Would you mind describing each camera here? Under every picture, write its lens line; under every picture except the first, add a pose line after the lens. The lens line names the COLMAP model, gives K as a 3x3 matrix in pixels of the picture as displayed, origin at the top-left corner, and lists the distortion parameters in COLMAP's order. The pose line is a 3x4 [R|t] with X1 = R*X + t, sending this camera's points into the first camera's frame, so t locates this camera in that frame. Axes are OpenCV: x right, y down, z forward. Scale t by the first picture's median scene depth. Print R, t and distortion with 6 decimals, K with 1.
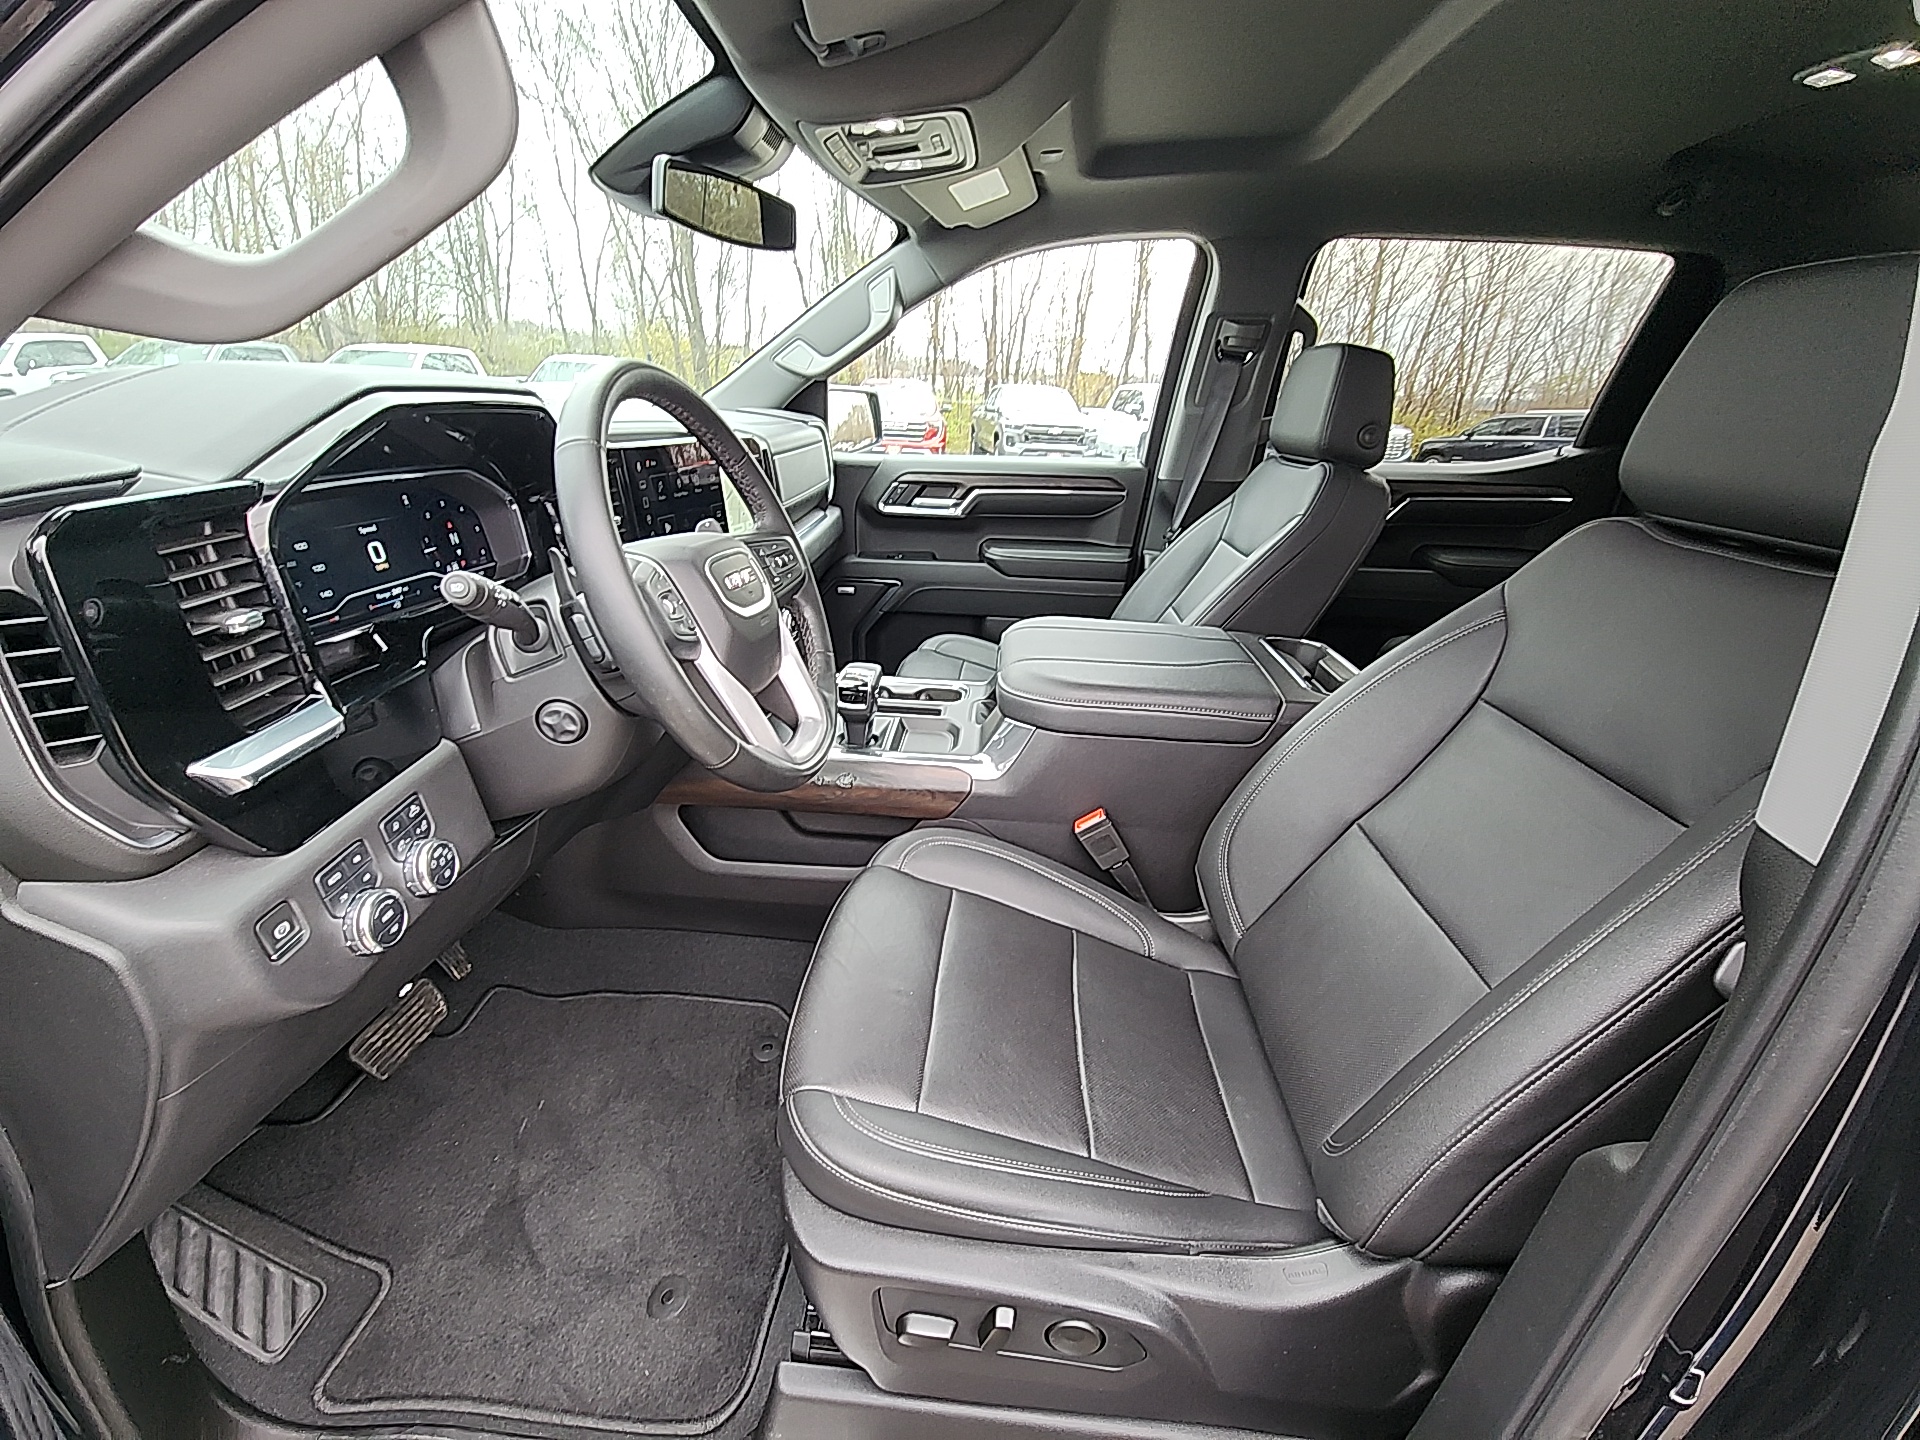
lens RADIAL K [[769.8, 0, 954.0], [0, 769.8, 698.8], [0, 0, 1]] dist [0.009084, -0.007131]
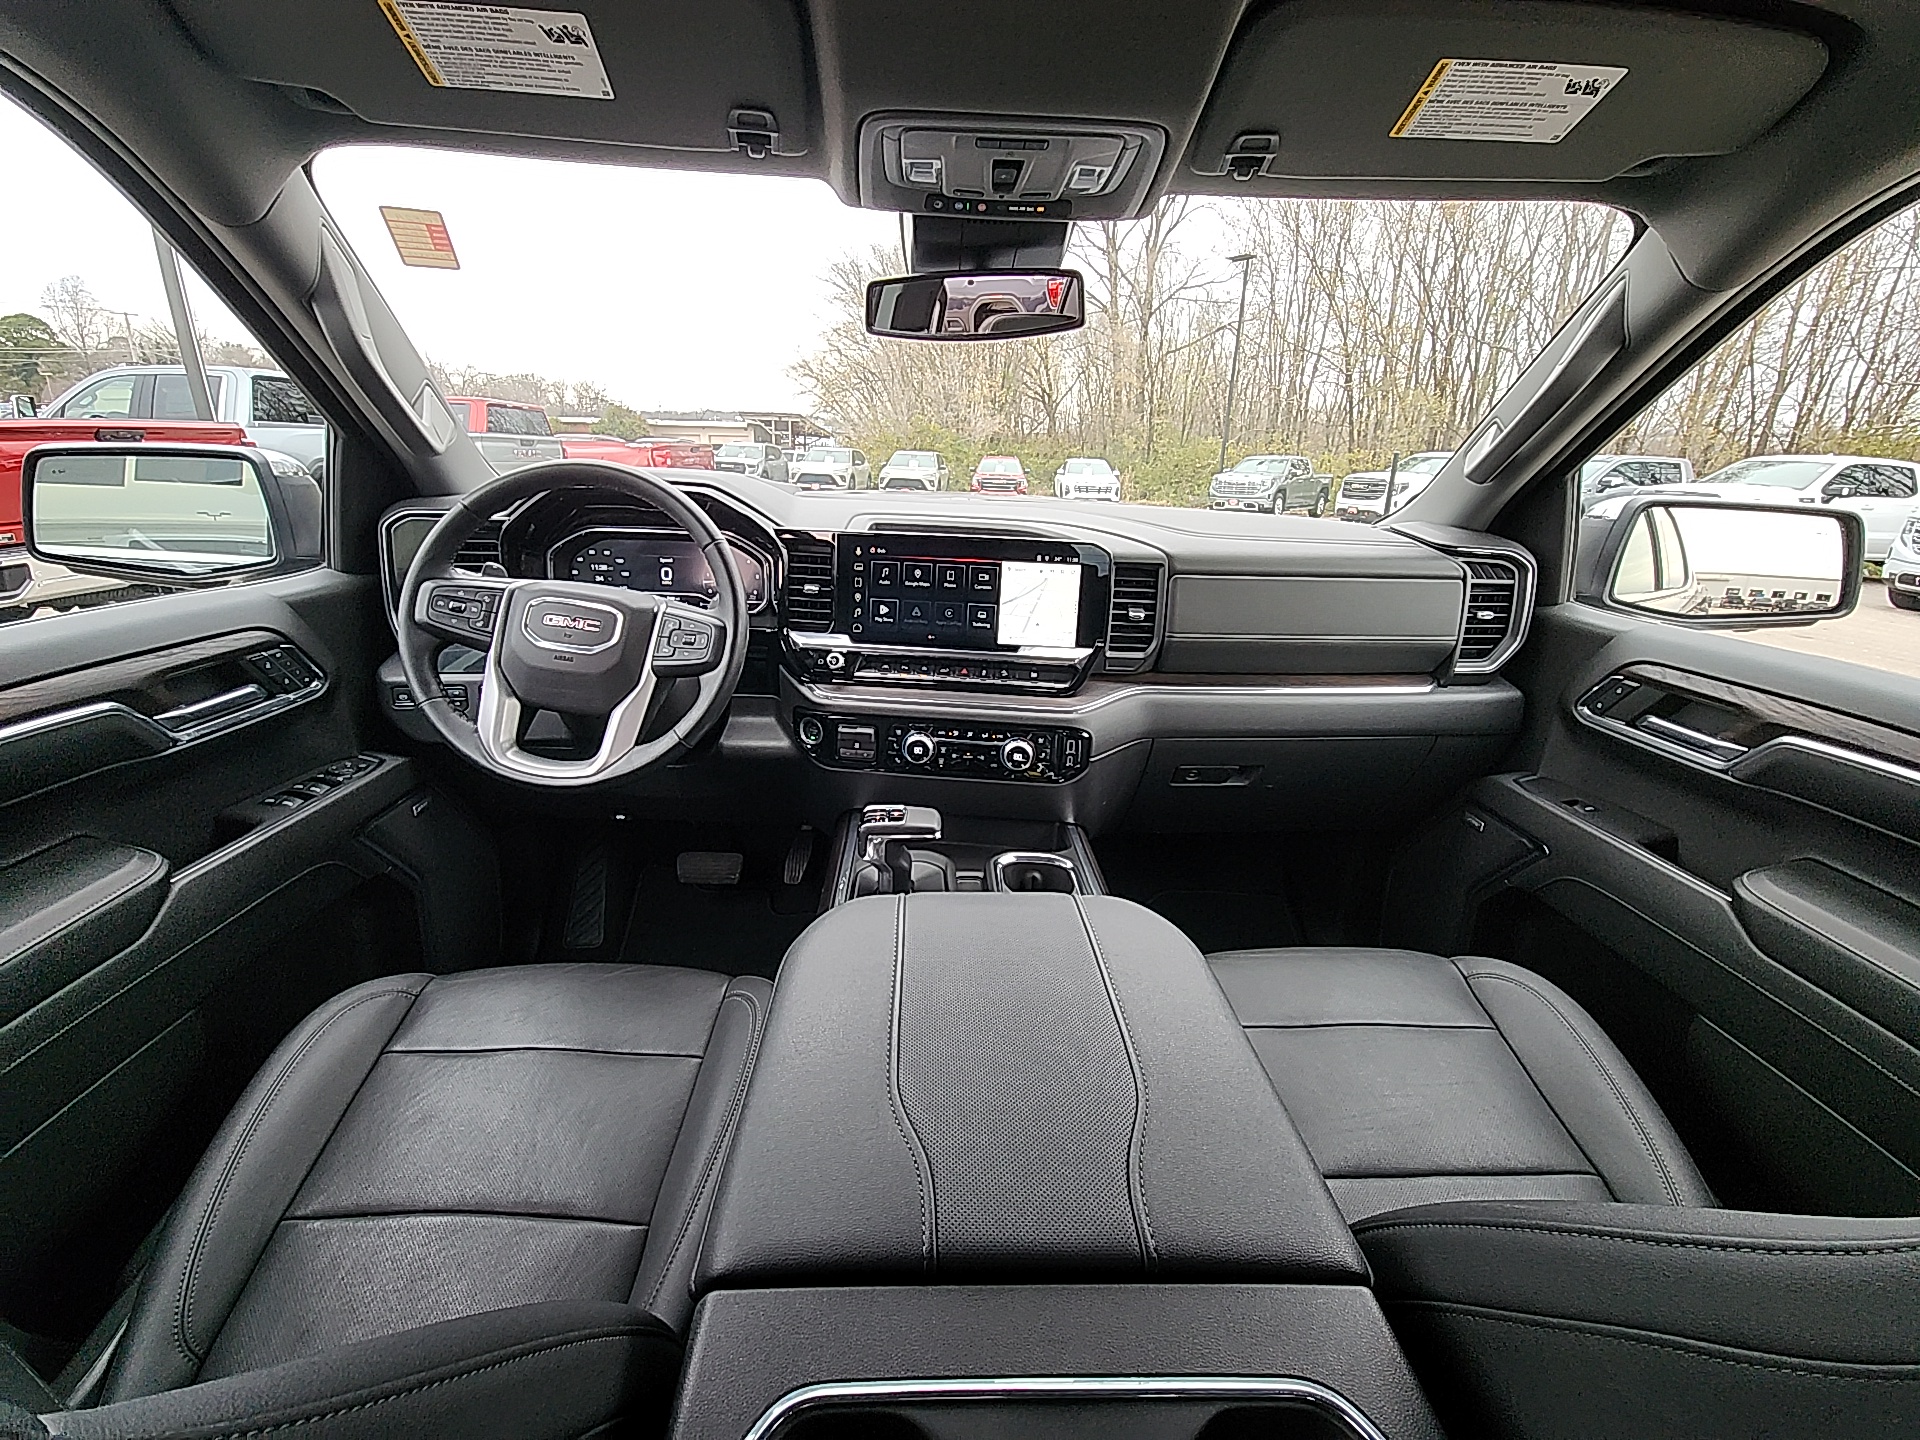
lens RADIAL K [[769.8, 0, 945.9], [0, 769.8, 695.7], [0, 0, 1]] dist [0.009084, -0.007131]
pose [[0.110316, 0.265513, -0.957775, 0.954579], [-0.390190, 0.897859, 0.203962, -0.504543], [0.914102, 0.351214, 0.202649, 1.240477]]
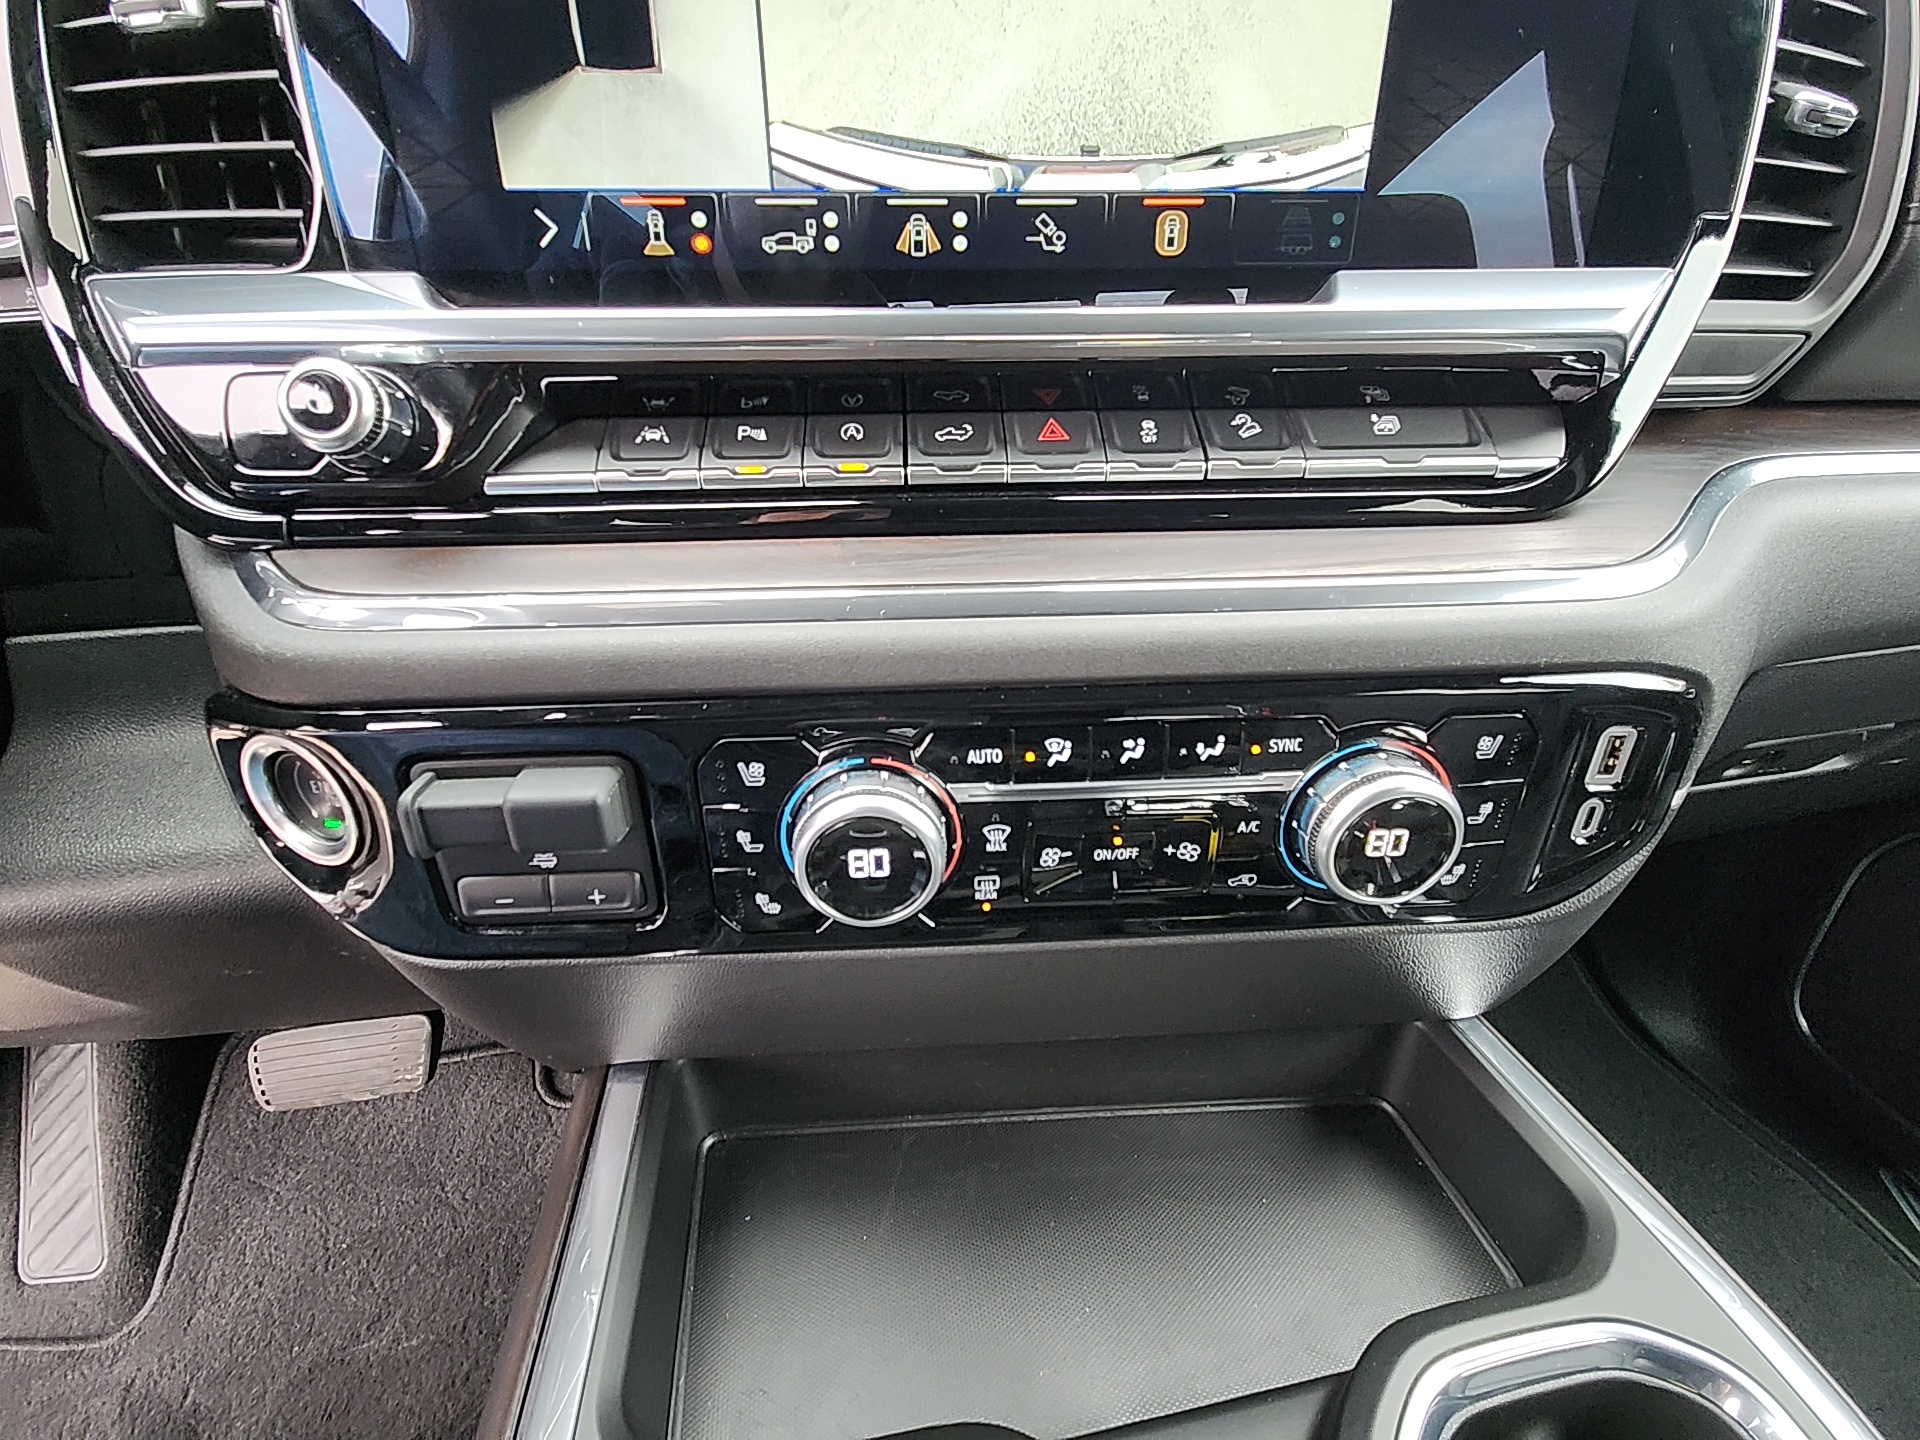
lens RADIAL K [[769.8, 0, 956.3], [0, 769.8, 708.2], [0, 0, 1]] dist [0.009084, -0.007131]
pose [[0.255638, 0.389668, -0.884765, -0.164445], [-0.336600, 0.893787, 0.296387, -0.240232], [0.906284, 0.222044, 0.359648, 1.437084]]
